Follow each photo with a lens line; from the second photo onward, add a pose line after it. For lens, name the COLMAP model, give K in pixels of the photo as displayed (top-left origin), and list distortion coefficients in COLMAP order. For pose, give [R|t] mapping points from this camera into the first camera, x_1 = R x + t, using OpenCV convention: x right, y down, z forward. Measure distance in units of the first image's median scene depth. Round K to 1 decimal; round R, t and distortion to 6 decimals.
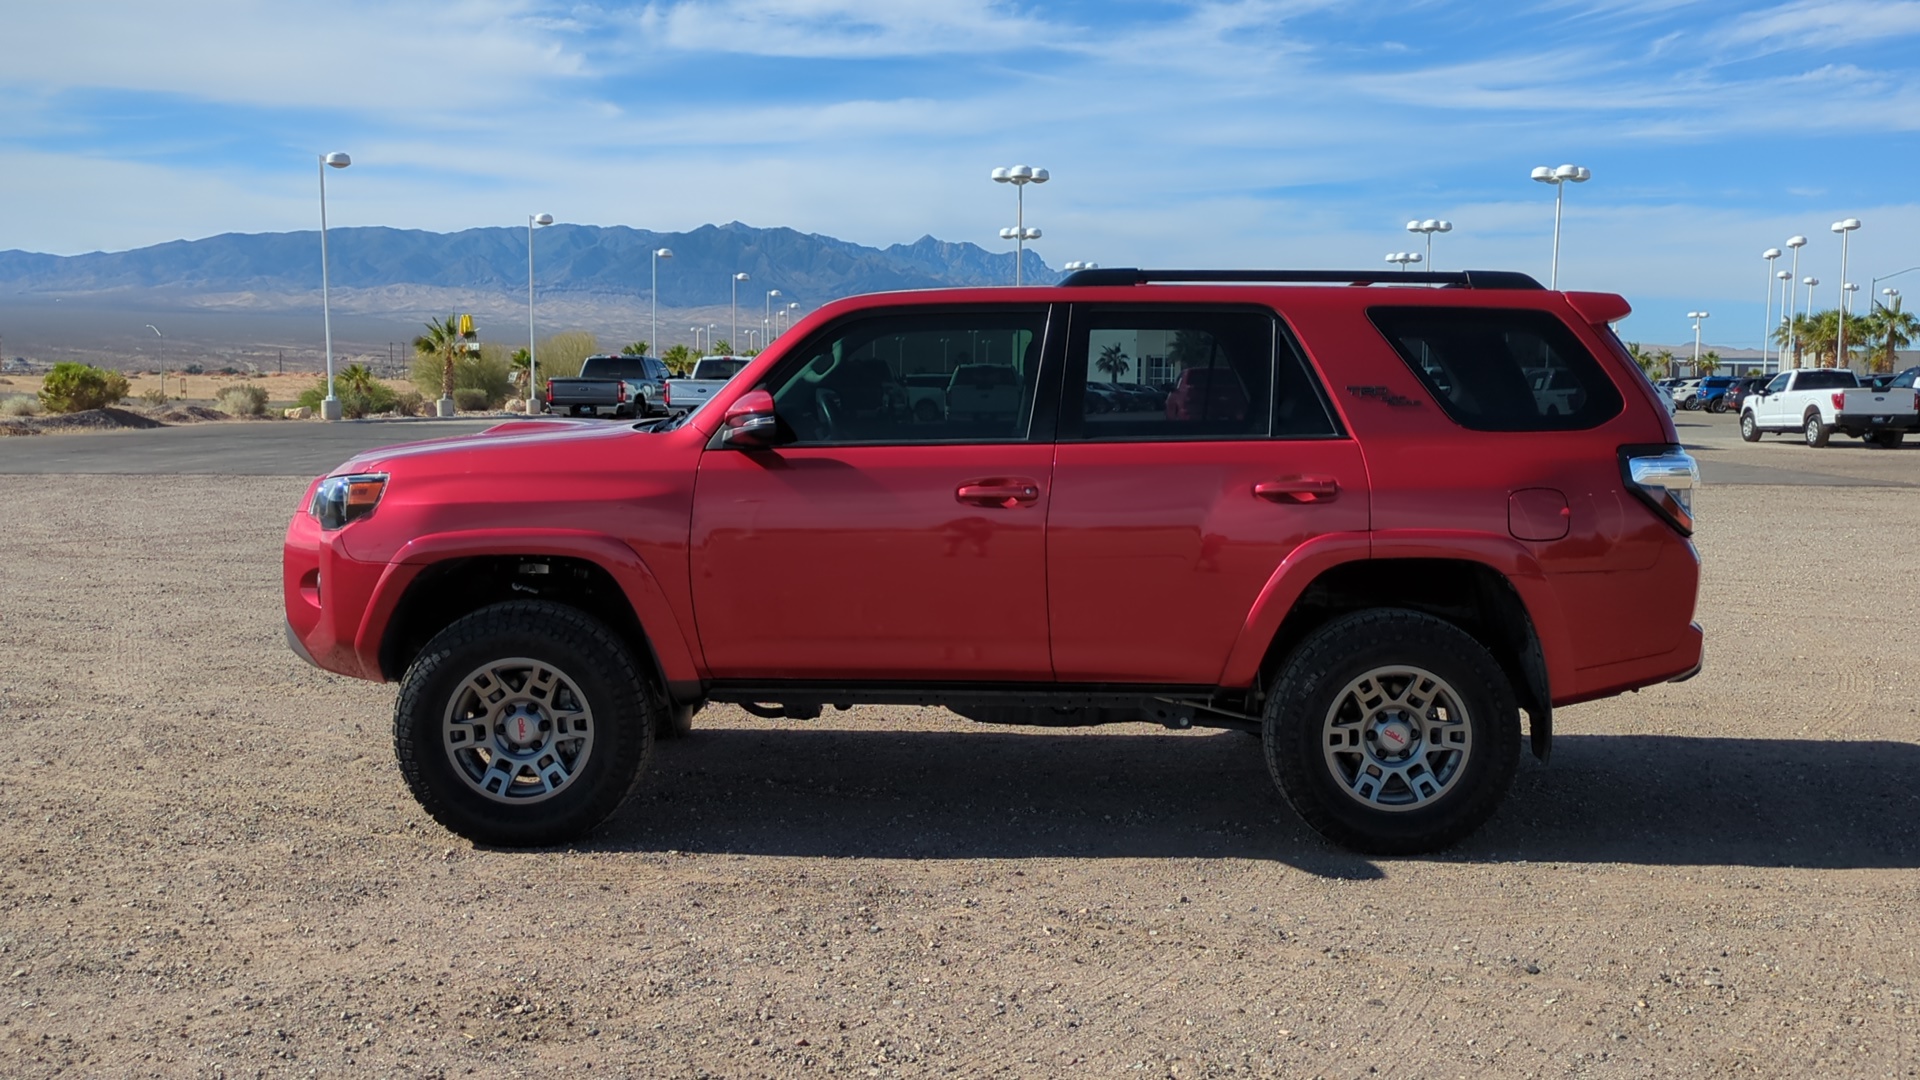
lens RADIAL K [[1665.0, 0, 957.6], [0, 1665.0, 538.4], [0, 0, 1]] dist [0.058600, -0.072318]
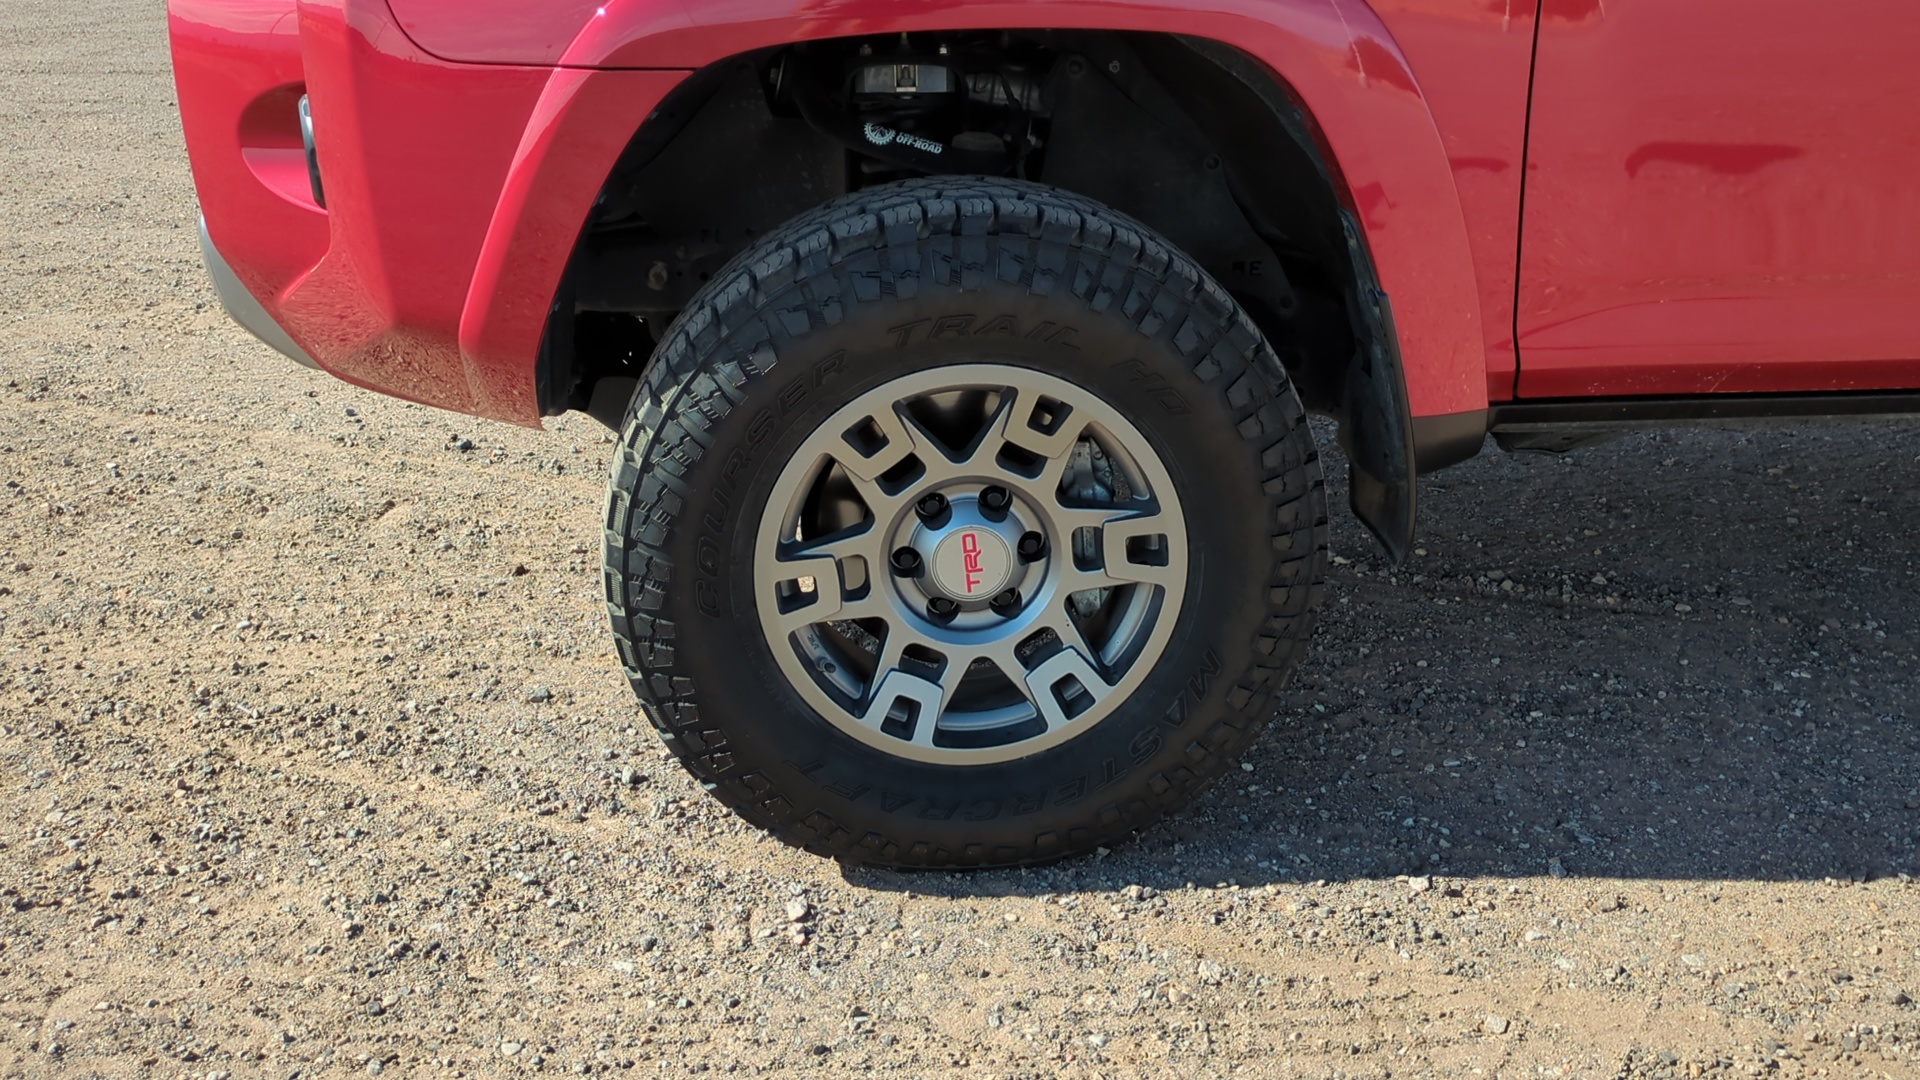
lens RADIAL K [[1665.0, 0, 976.3], [0, 1665.0, 569.1], [0, 0, 1]] dist [0.058600, -0.072318]
pose [[0.996437, -0.037264, 0.075660, -0.286197], [0.012707, 0.953189, 0.302108, 0.010675], [-0.083376, -0.300070, 0.950266, 0.671292]]
